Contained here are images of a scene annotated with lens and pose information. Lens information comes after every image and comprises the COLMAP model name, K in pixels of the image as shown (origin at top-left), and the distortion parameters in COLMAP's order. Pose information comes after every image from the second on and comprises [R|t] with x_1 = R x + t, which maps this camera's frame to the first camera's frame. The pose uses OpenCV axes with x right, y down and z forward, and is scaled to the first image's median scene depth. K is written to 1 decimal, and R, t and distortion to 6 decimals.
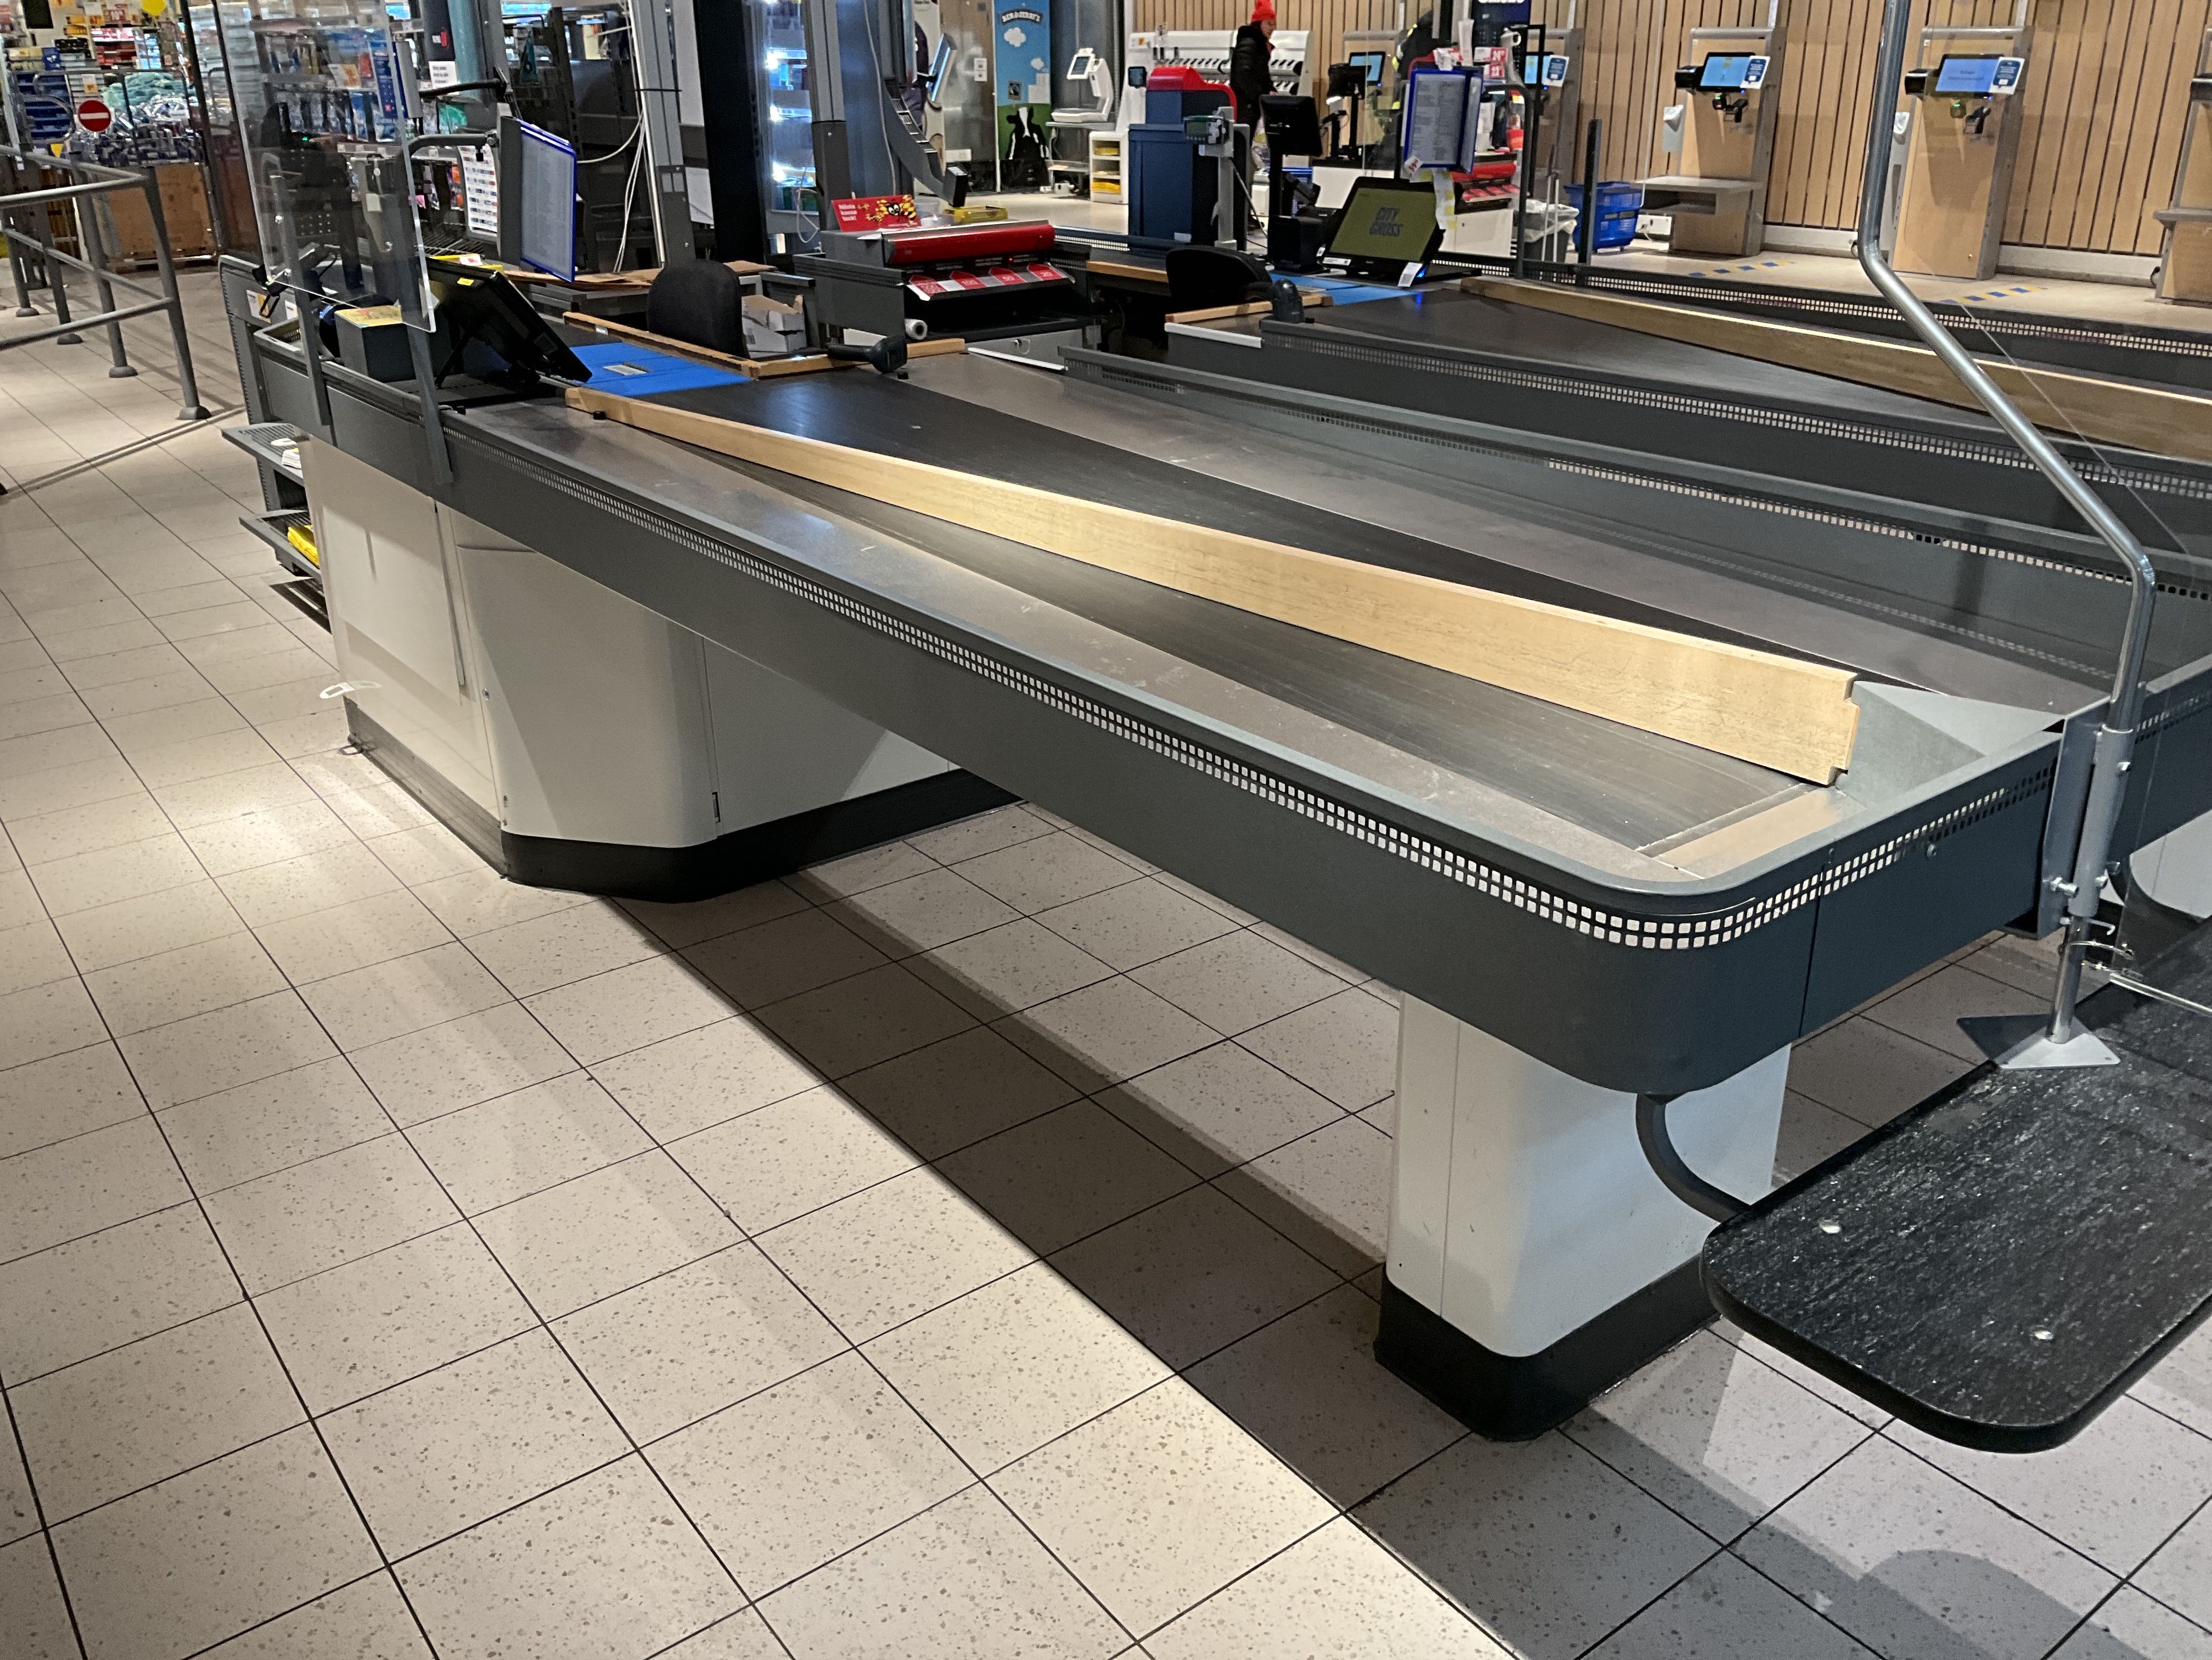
lens RADIAL K [[1841.4, 0, 1112.7], [0, 1841.4, 814.6], [0, 0, 1]] dist [0.082470, -0.170097]
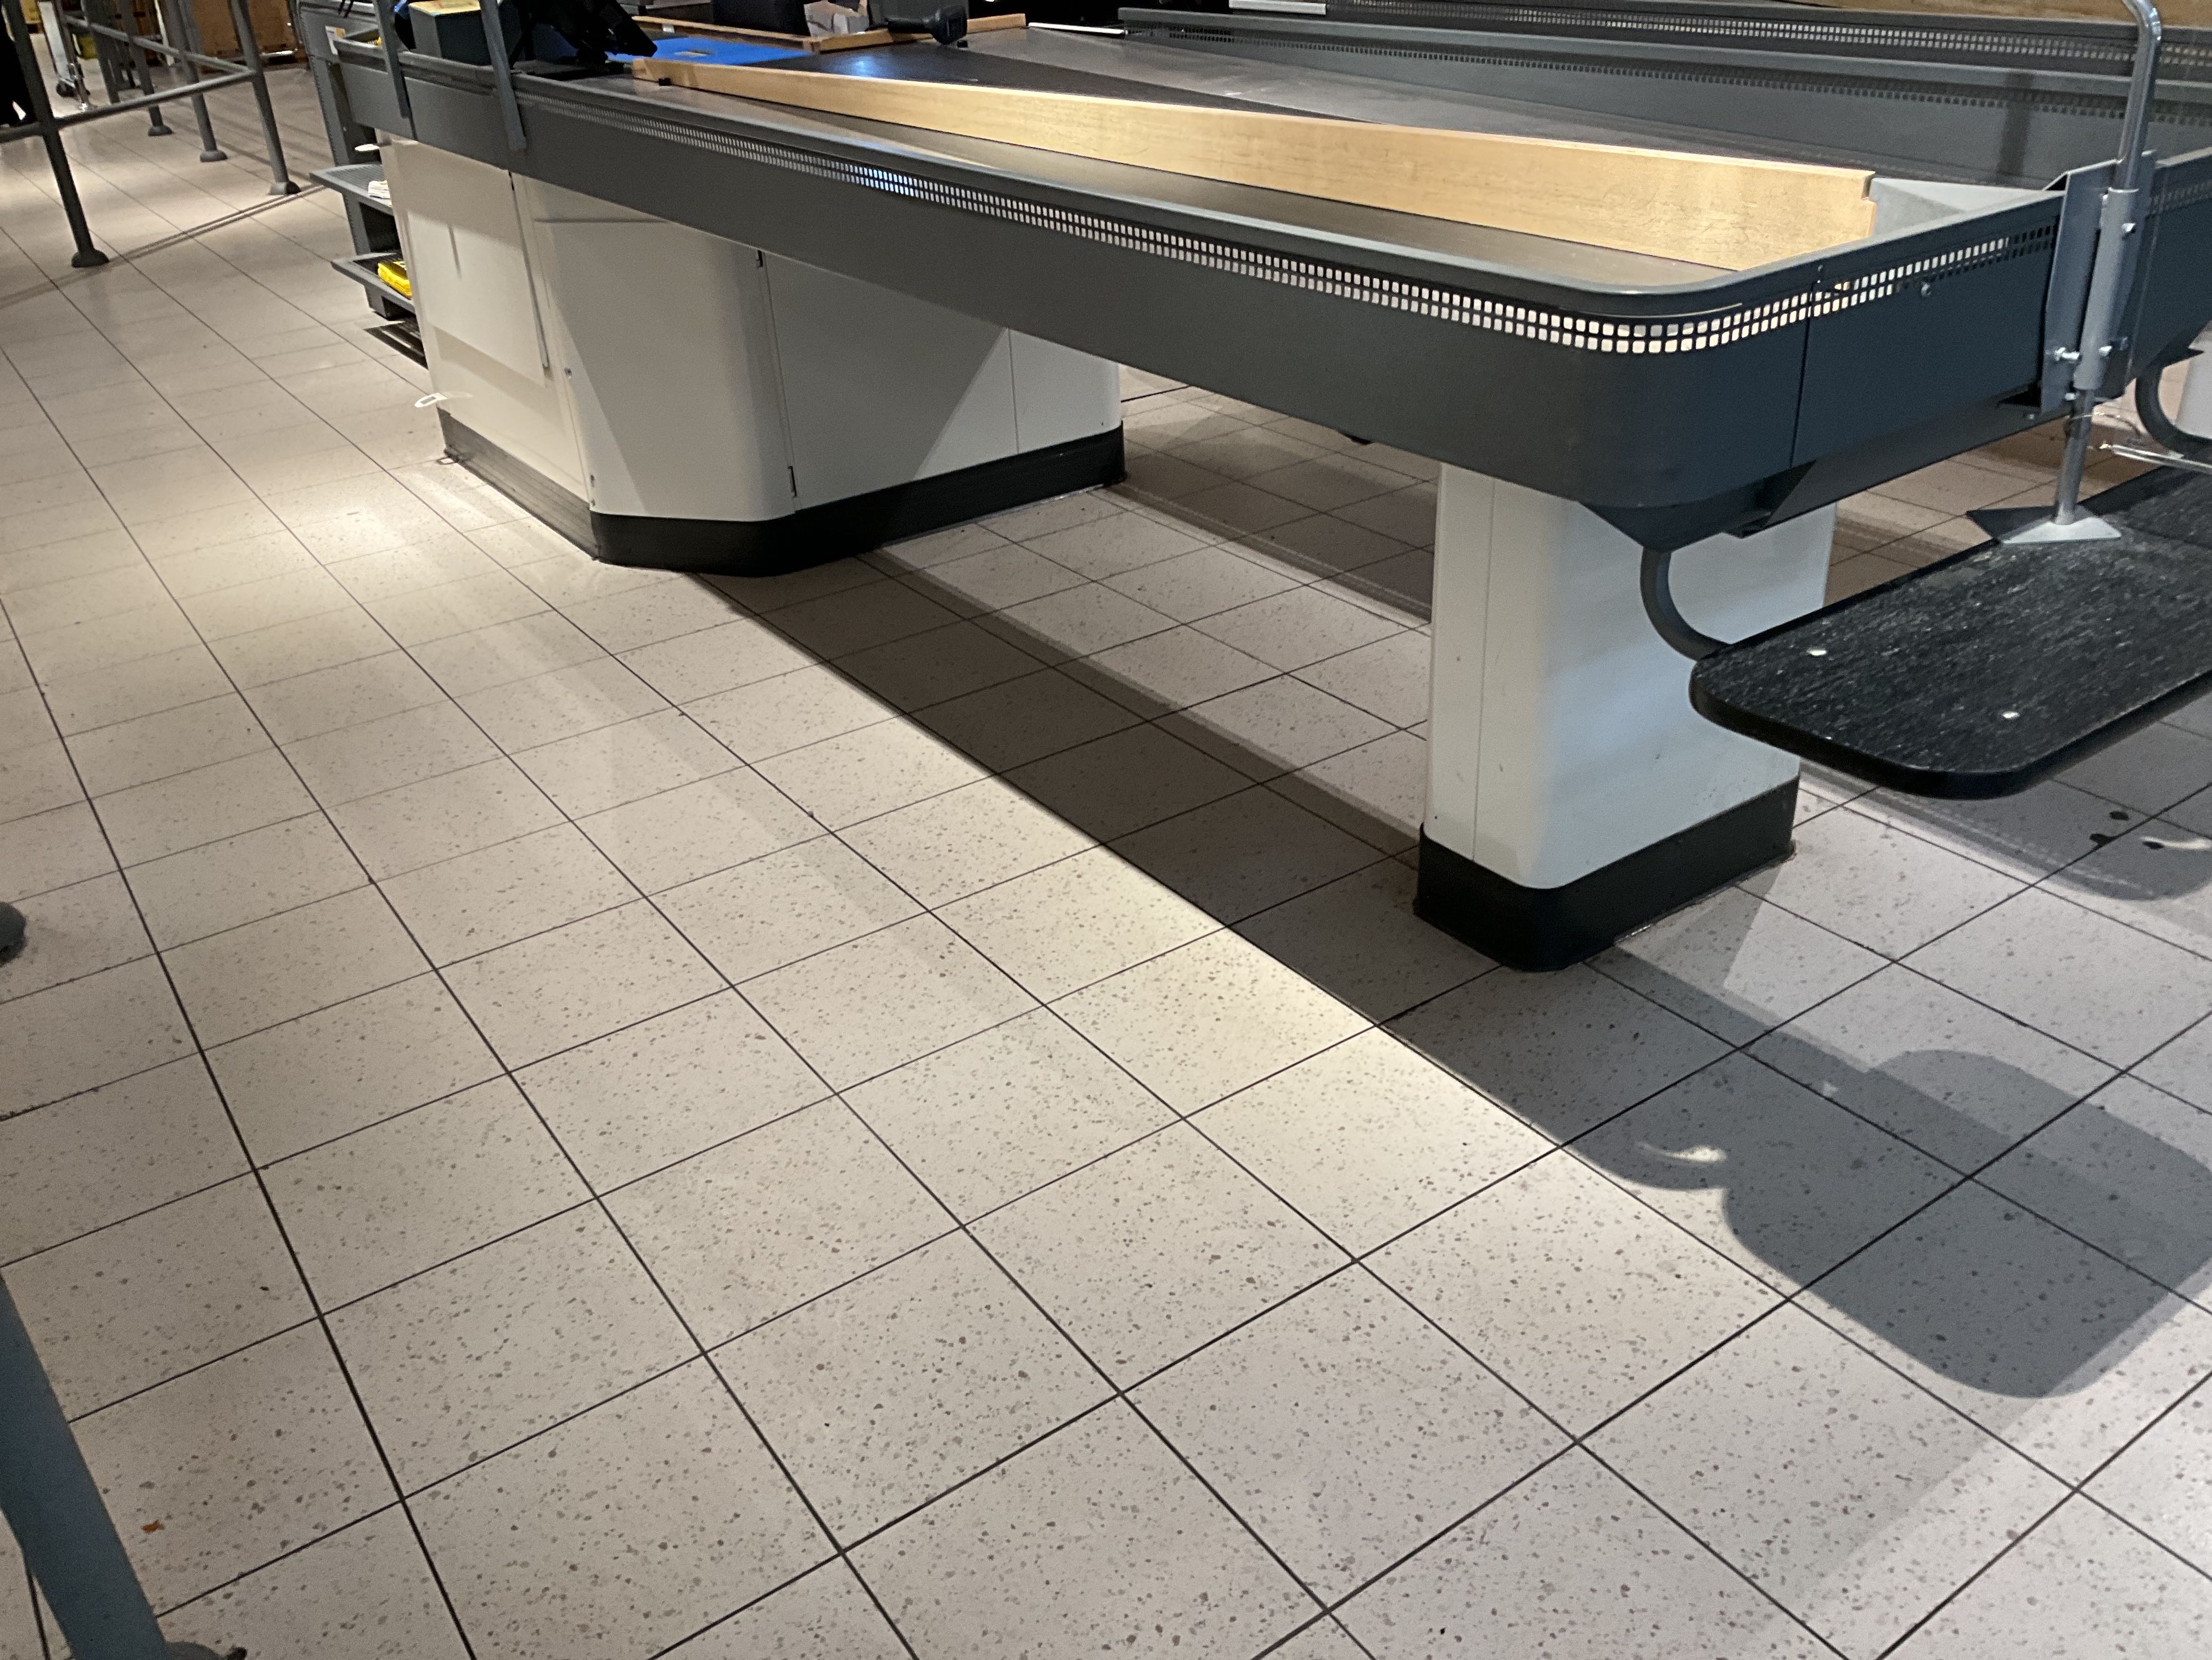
lens RADIAL K [[1841.4, 0, 1109.9], [0, 1841.4, 830.5], [0, 0, 1]] dist [0.082470, -0.170097]
pose [[0.998389, -0.011593, -0.055547, 0.026198], [0.016969, 0.995108, 0.097324, 0.138050], [0.054147, -0.098109, 0.993701, -0.055281]]
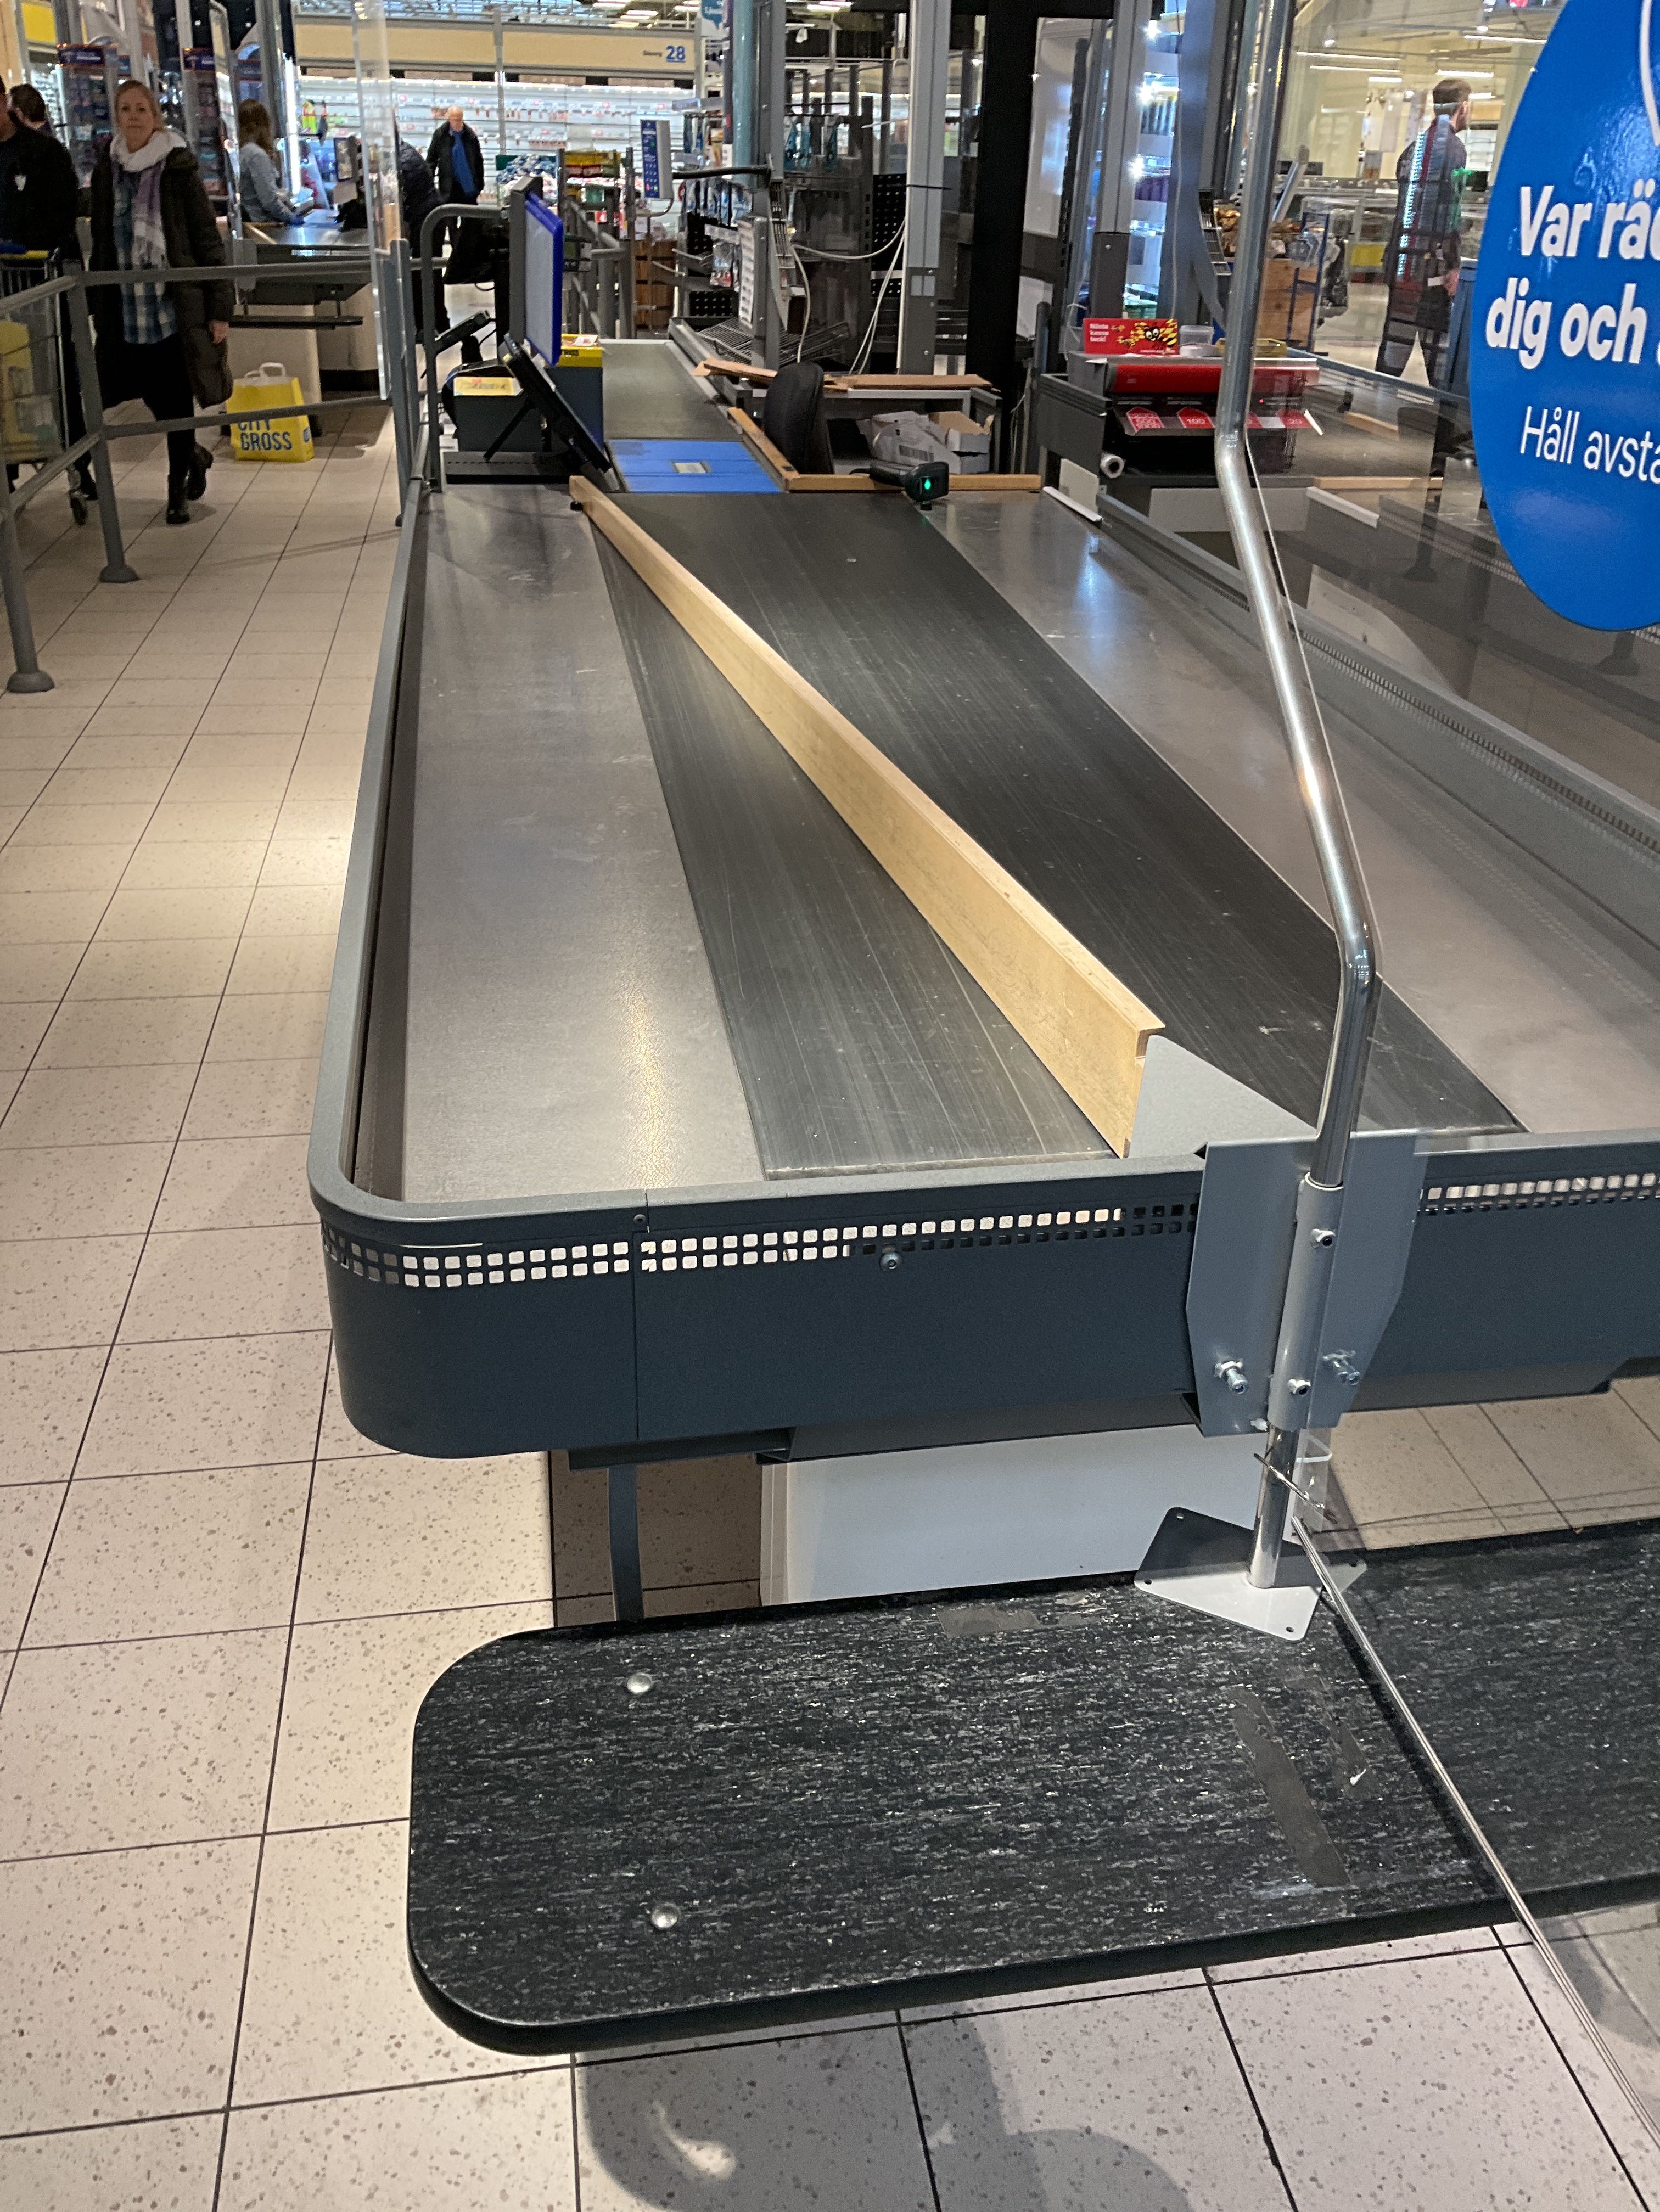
lens RADIAL K [[1841.4, 0, 839.3], [0, 1841.4, 1107.0], [0, 0, 1]] dist [0.082470, -0.170097]
pose [[0.882310, 0.254093, -0.396190, 0.457530], [-0.222791, 0.966949, 0.123991, -0.083330], [0.414601, -0.021131, 0.909758, 0.212696]]
